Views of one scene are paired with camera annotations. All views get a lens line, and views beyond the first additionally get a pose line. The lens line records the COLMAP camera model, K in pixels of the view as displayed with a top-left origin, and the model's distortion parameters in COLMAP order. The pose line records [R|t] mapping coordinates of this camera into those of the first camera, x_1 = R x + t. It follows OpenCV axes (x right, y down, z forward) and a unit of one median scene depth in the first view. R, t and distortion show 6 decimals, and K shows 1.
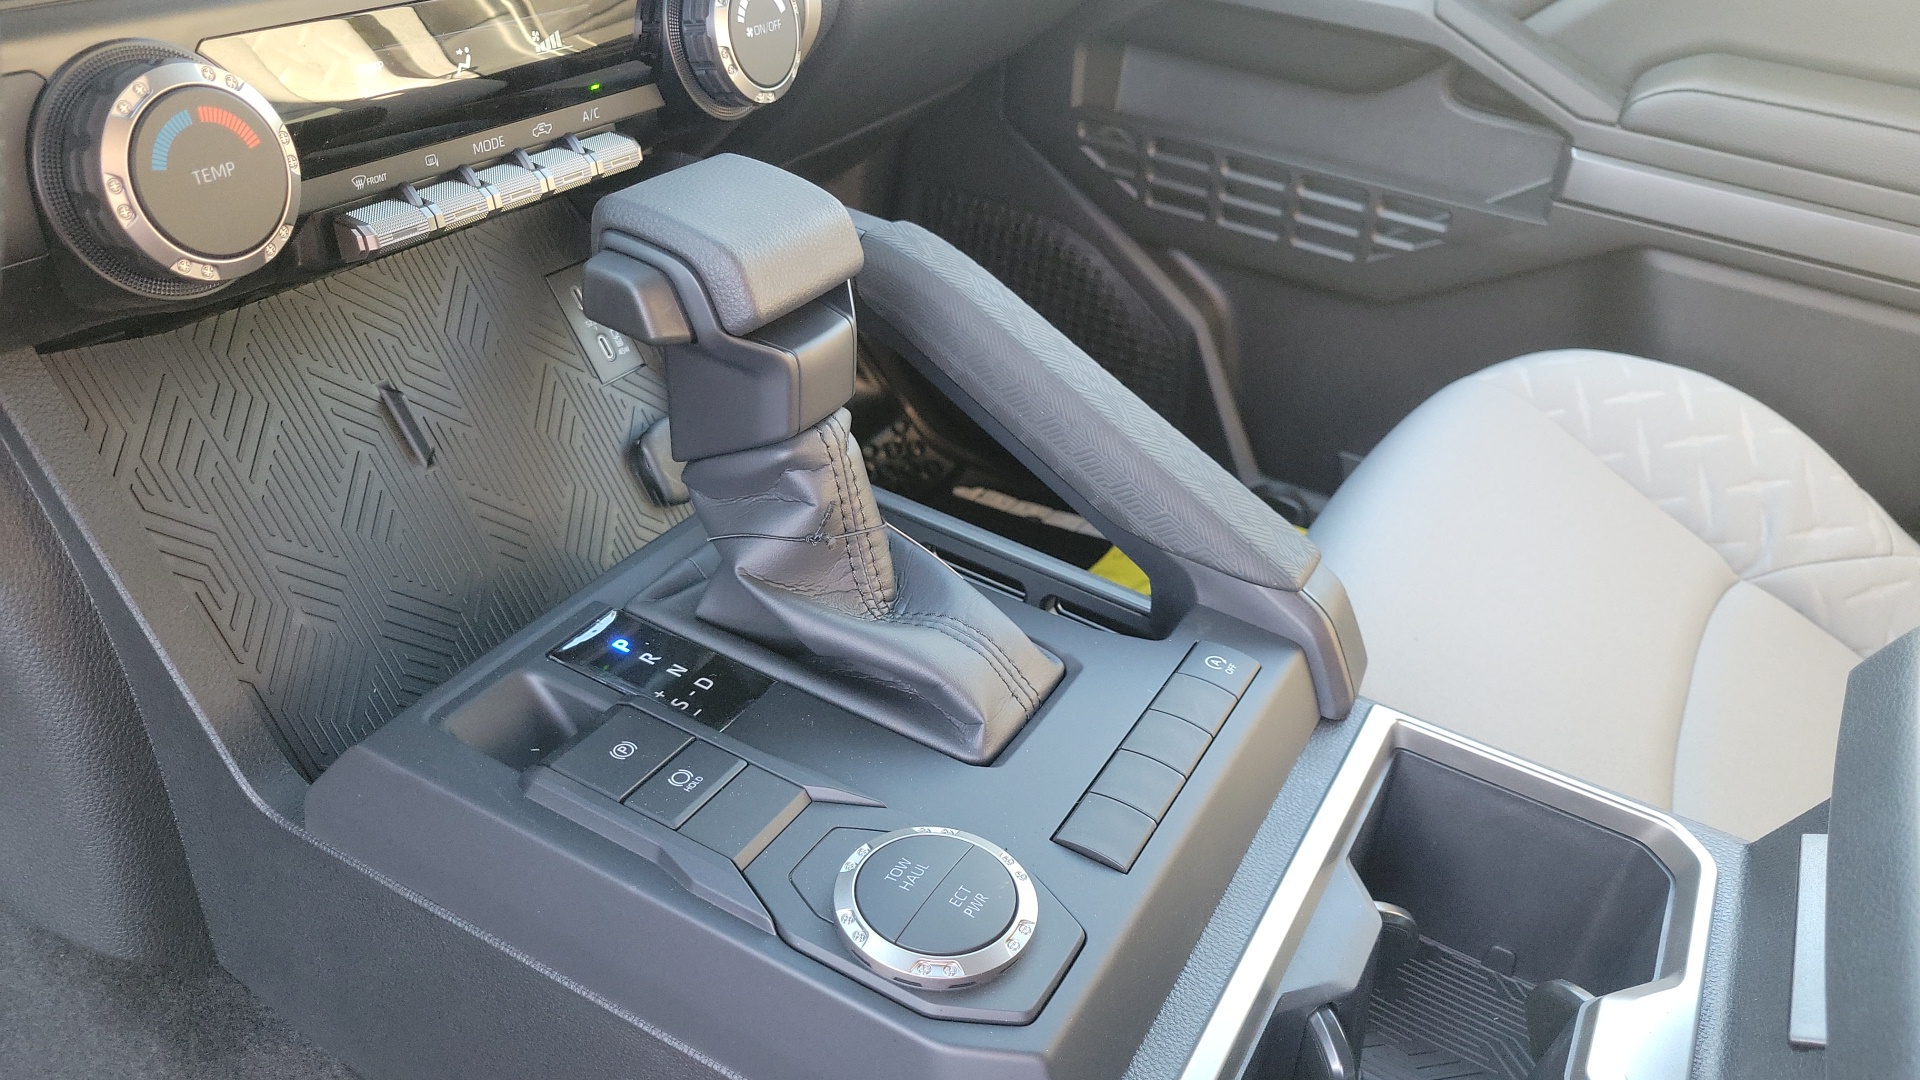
lens RADIAL K [[1457.6, 0, 975.0], [0, 1457.6, 546.7], [0, 0, 1]] dist [0.021452, -0.004893]
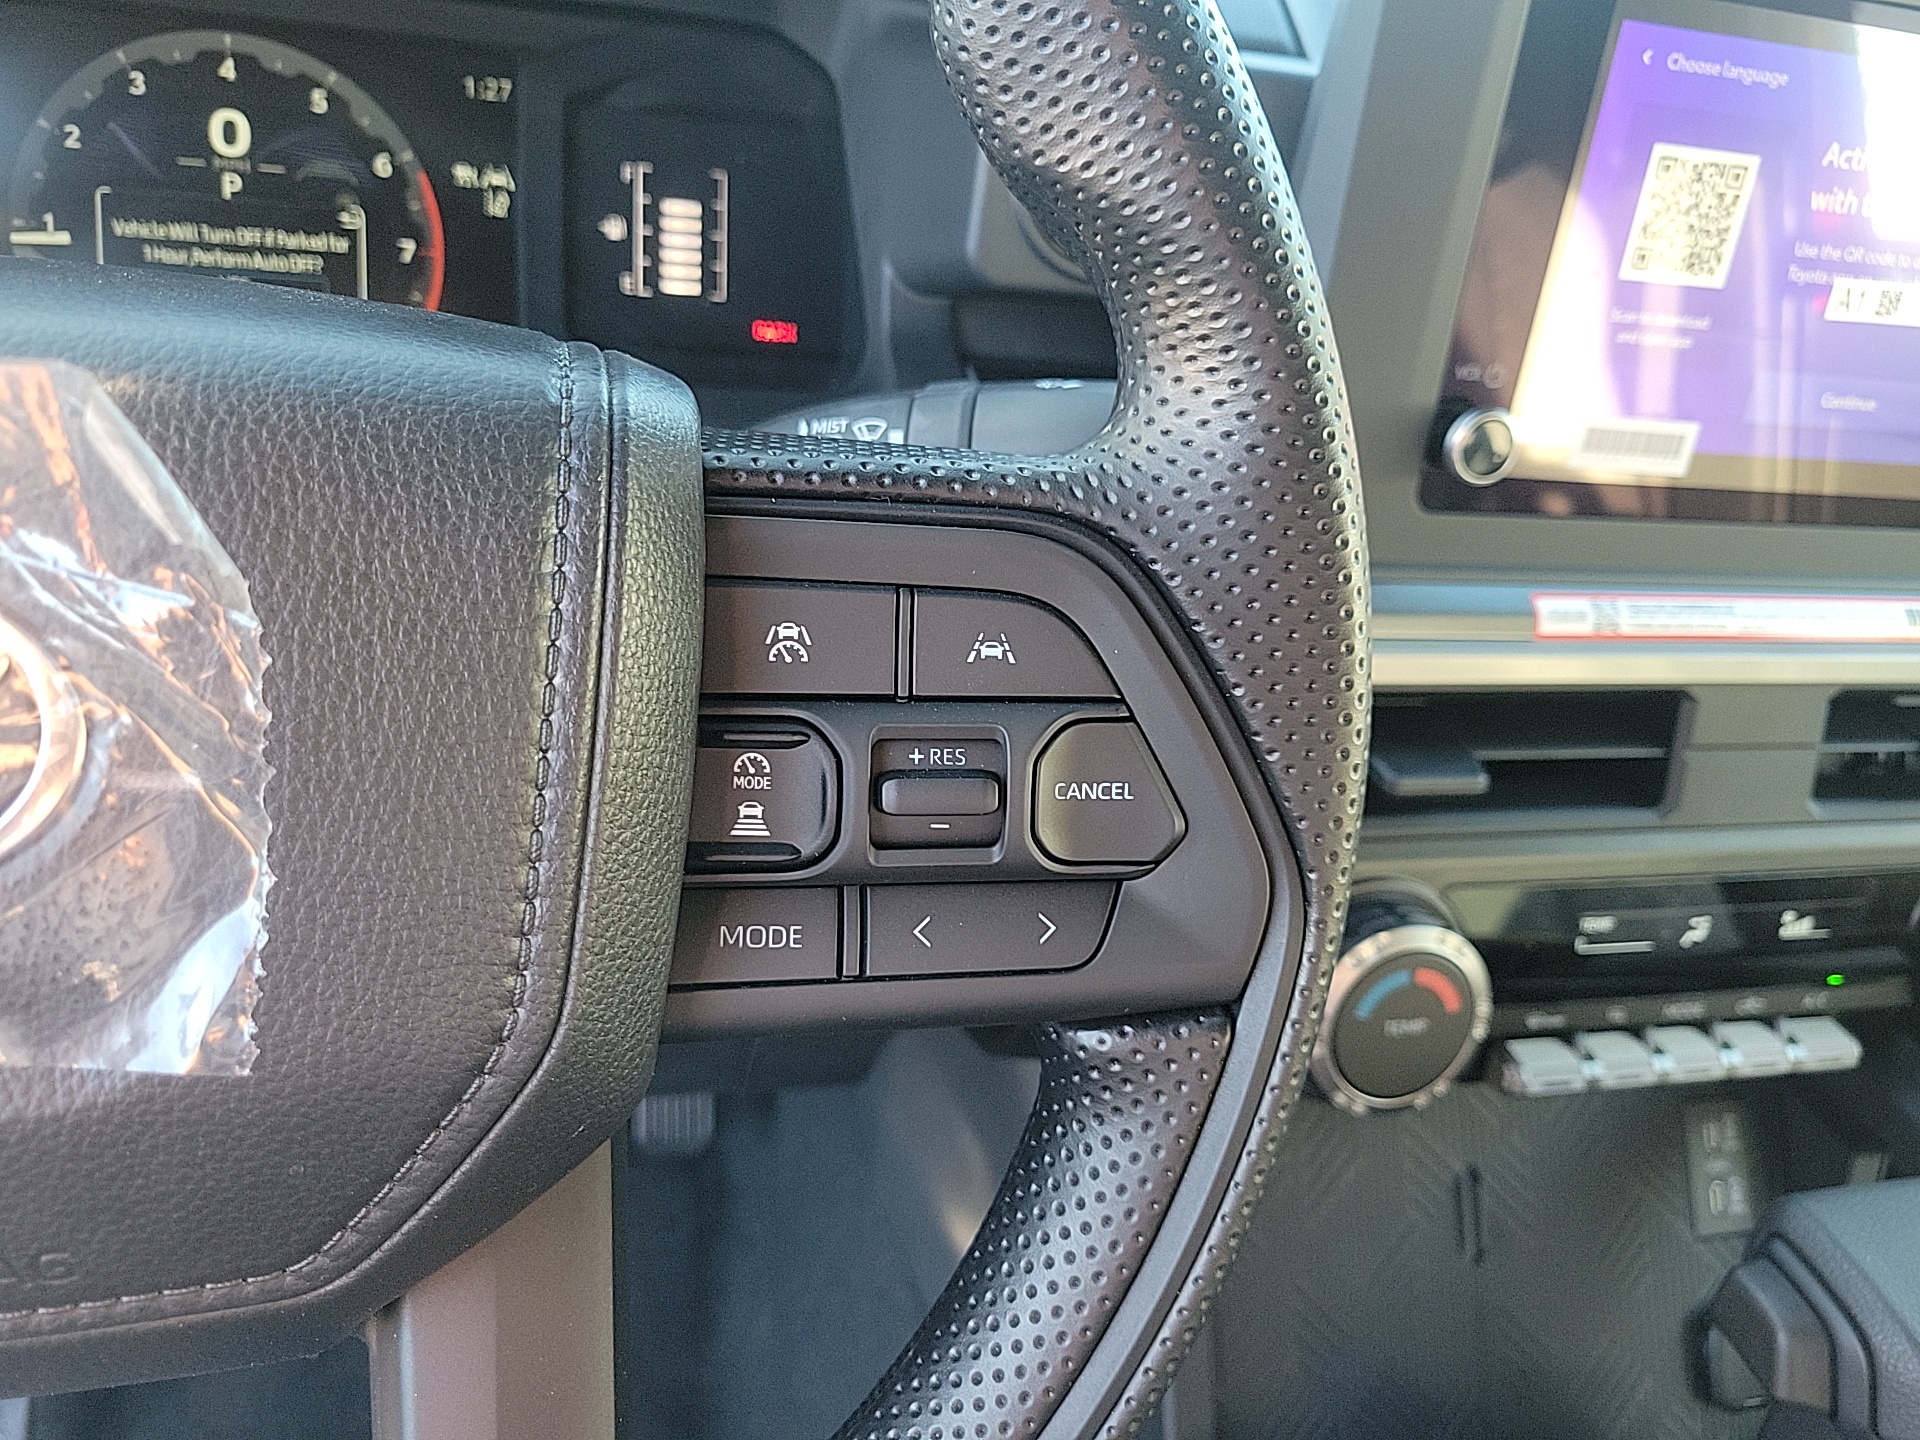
lens RADIAL K [[1503.7, 0, 964.3], [0, 1503.7, 712.4], [0, 0, 1]] dist [-0.006452, -0.000206]
pose [[0.687155, 0.323803, -0.650361, -0.090710], [-0.436867, 0.899421, -0.013777, -0.229866], [0.580487, 0.293588, 0.759500, -0.030017]]
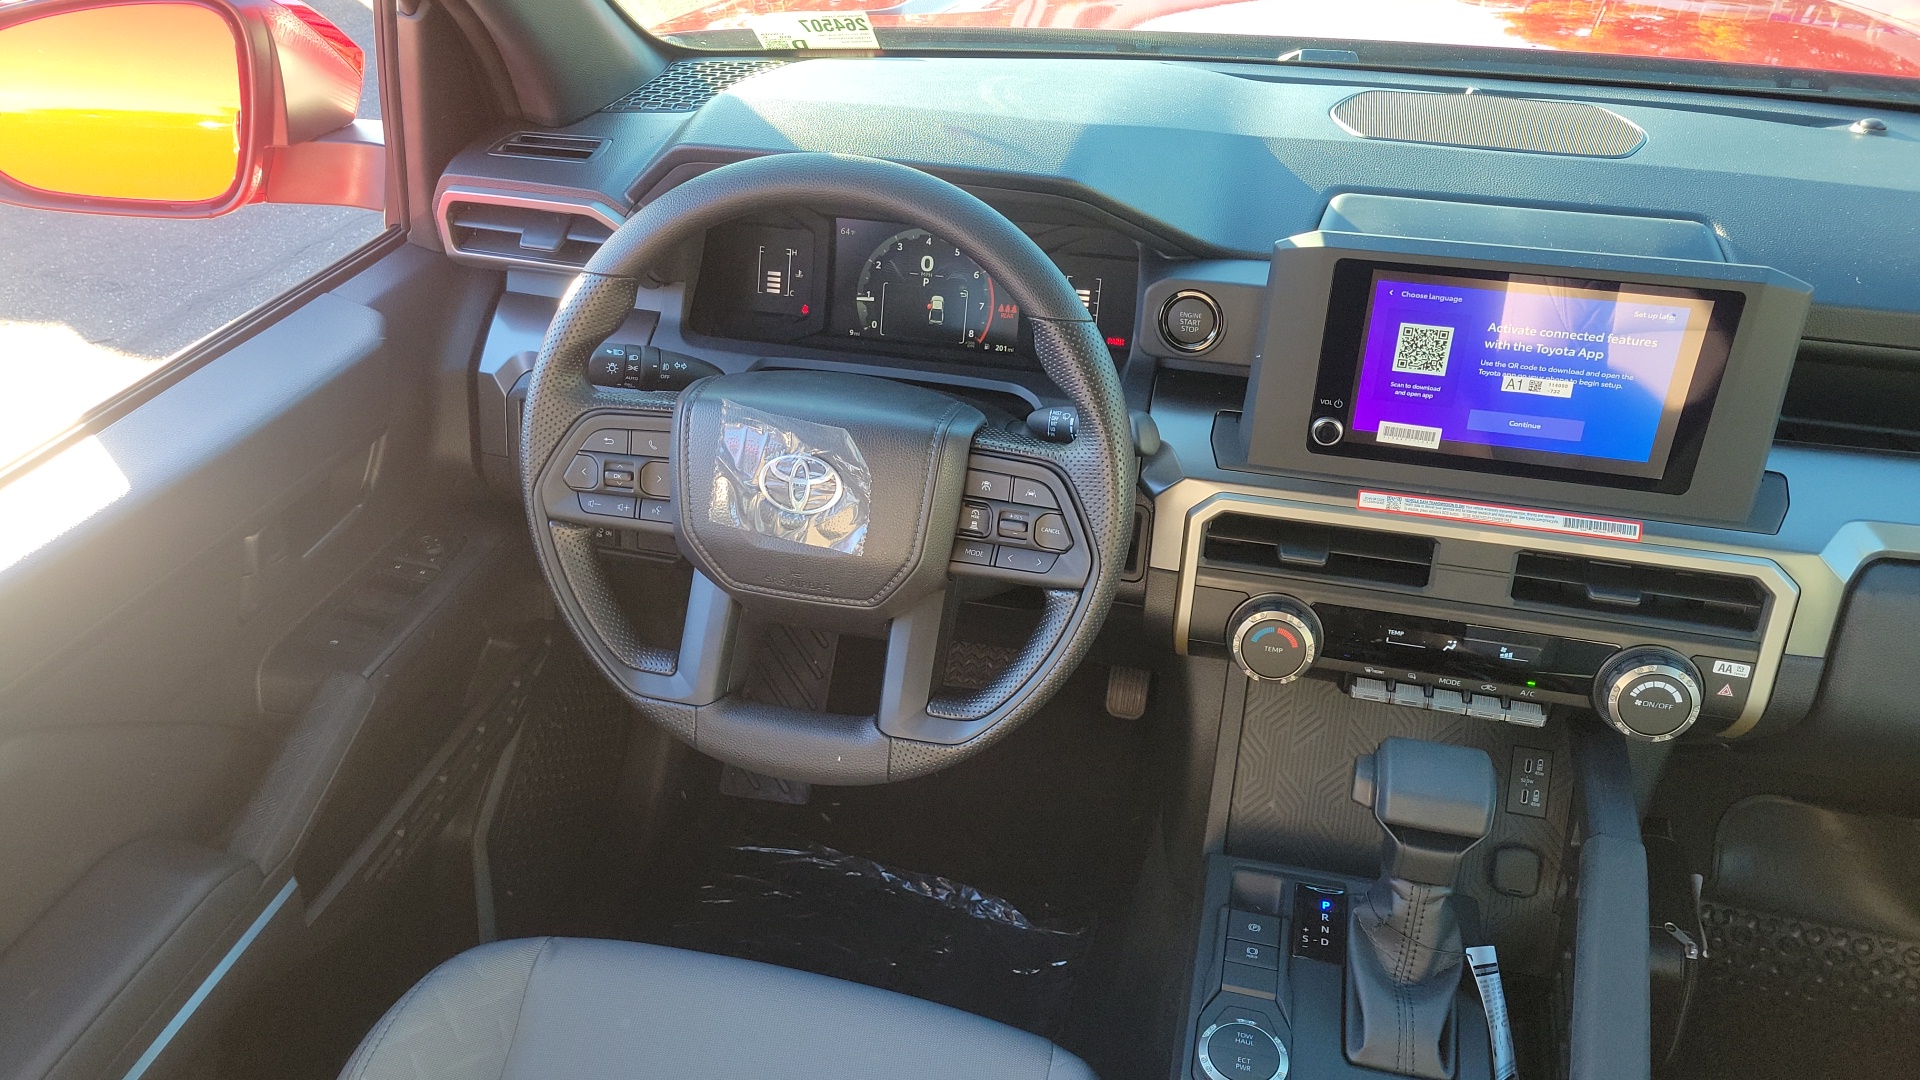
lens RADIAL K [[1447.7, 0, 960.0], [0, 1447.7, 540.0], [0, 0, 1]] dist [0.035621, -0.010246]
pose [[0.252412, 0.442046, -0.860746, 1.146784], [-0.495995, 0.822904, 0.277162, -0.655874], [0.830829, 0.356967, 0.426963, -0.503270]]
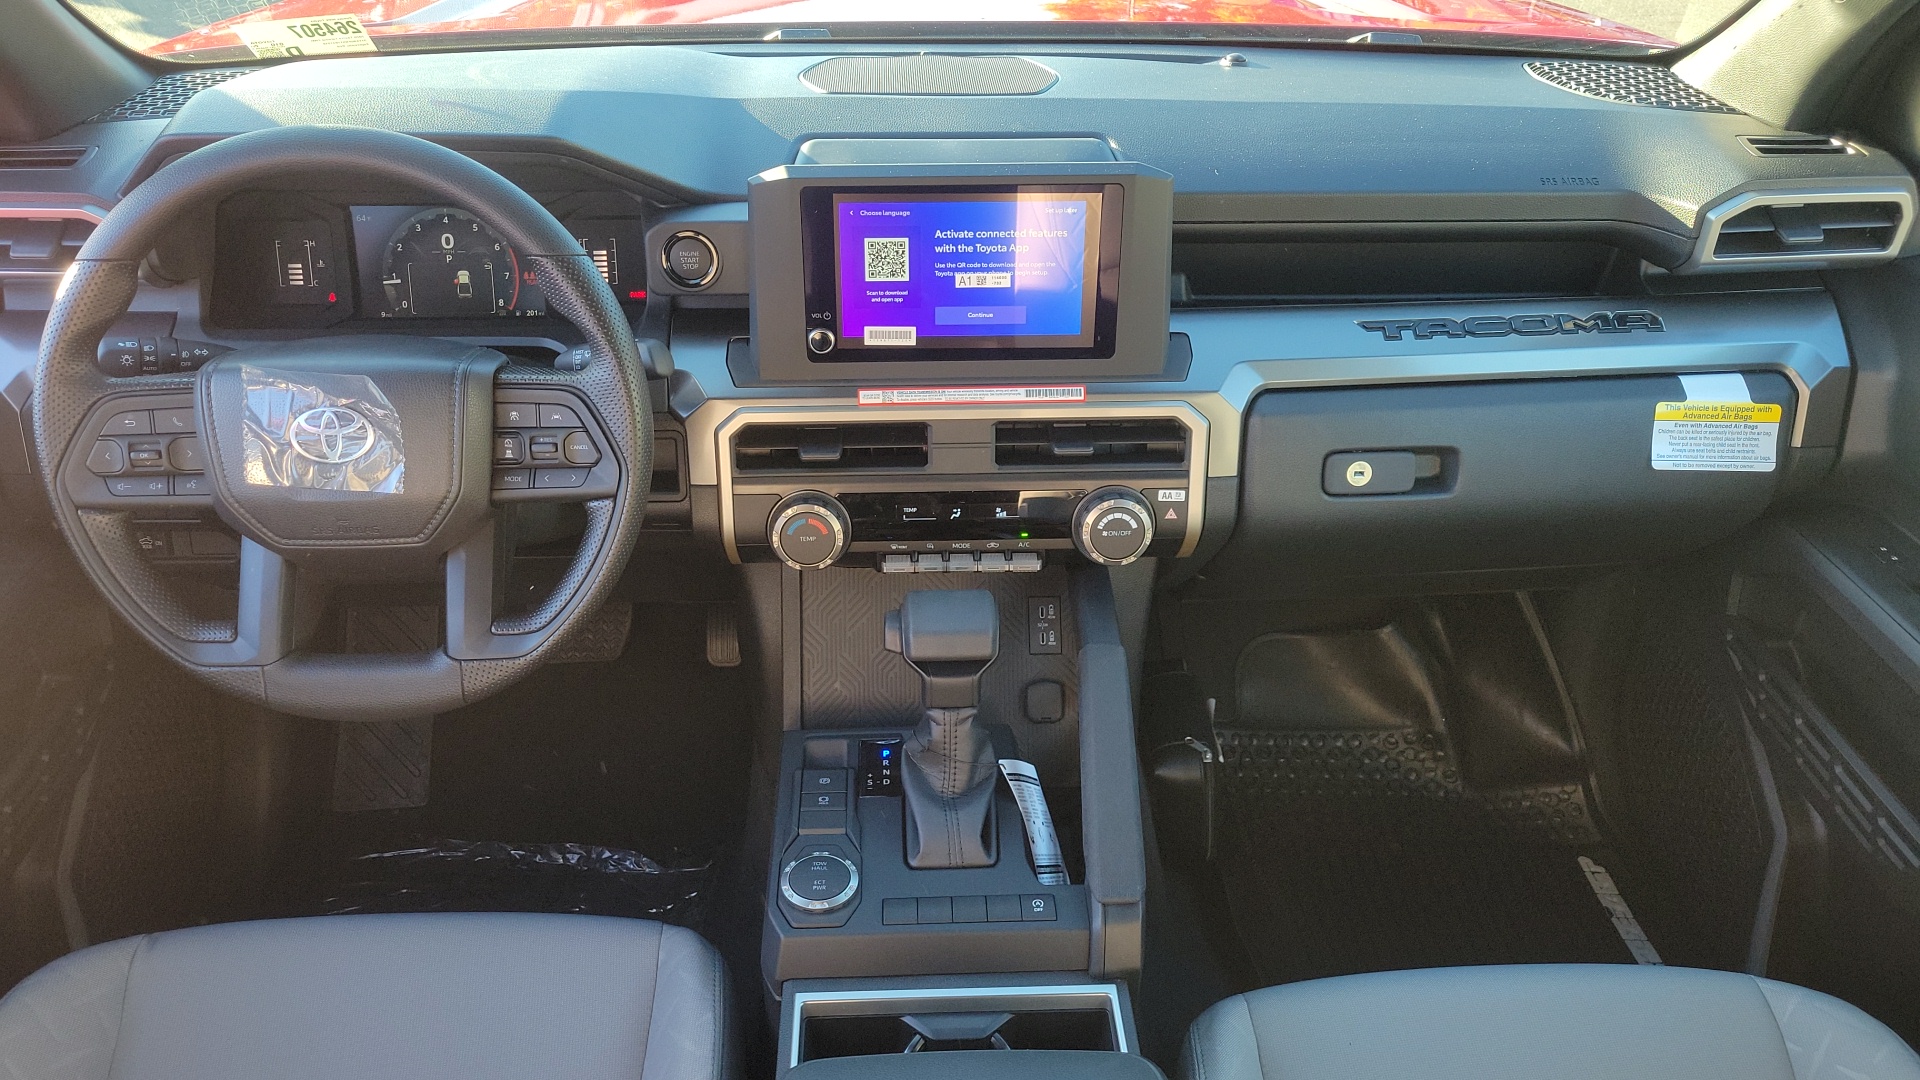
lens RADIAL K [[1447.1, 0, 953.3], [0, 1447.1, 548.1], [0, 0, 1]] dist [0.034332, -0.002469]
pose [[0.507259, 0.369514, -0.778555, 1.488020], [-0.417927, 0.895548, 0.152745, -0.620883], [0.753675, 0.247897, 0.608705, -0.442248]]
